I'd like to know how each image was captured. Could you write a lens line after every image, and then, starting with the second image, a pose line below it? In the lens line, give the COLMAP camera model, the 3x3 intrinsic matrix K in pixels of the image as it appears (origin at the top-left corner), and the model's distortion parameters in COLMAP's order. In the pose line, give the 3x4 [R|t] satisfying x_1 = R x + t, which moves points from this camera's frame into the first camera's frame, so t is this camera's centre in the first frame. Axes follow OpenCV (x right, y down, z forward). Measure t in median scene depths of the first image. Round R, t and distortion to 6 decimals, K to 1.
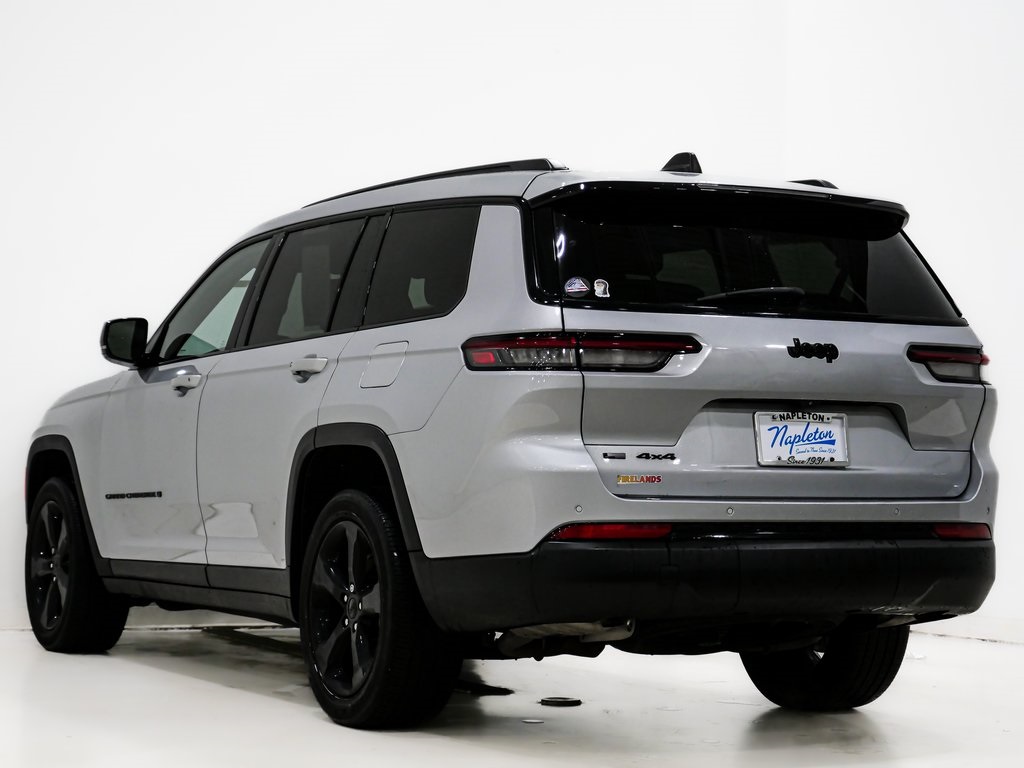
lens RADIAL K [[2391.6, 0, 514.1], [0, 2391.6, 387.5], [0, 0, 1]] dist [0.537154, 0.000000]
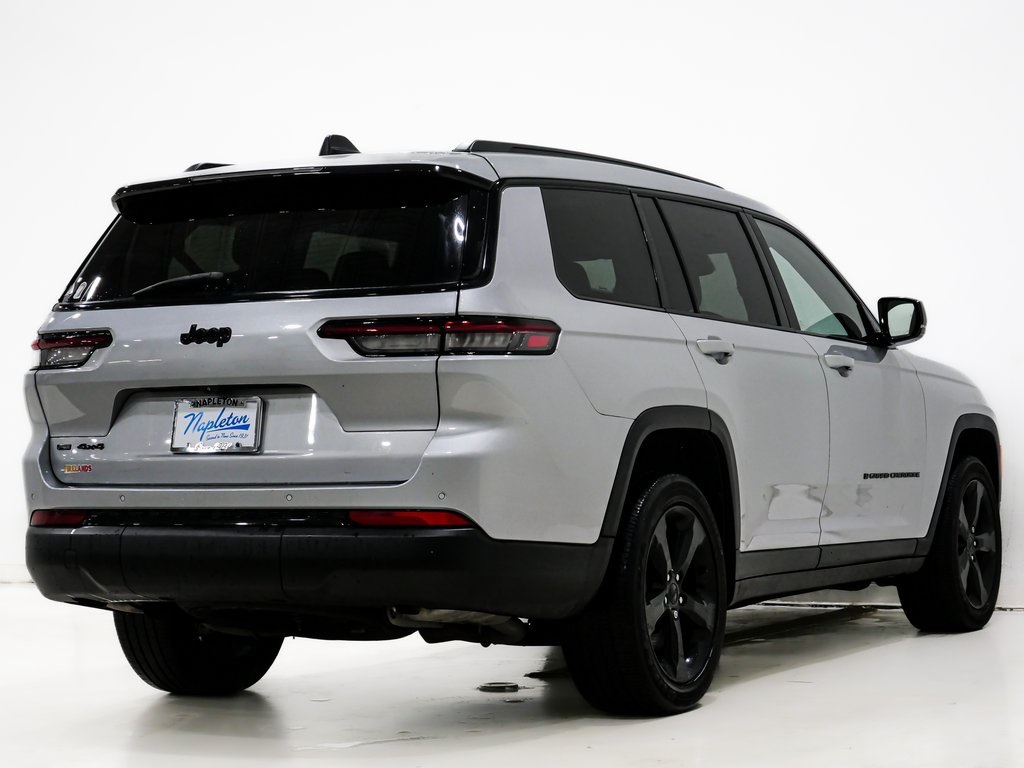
lens RADIAL K [[2329.8, 0, 512.0], [0, 2329.8, 385.3], [0, 0, 1]] dist [-0.025495, 0.000000]
pose [[0.556561, -0.037920, -0.829941, 0.978122], [0.045705, 0.998843, -0.014988, 0.024883], [0.829549, -0.029590, 0.557650, 0.568805]]
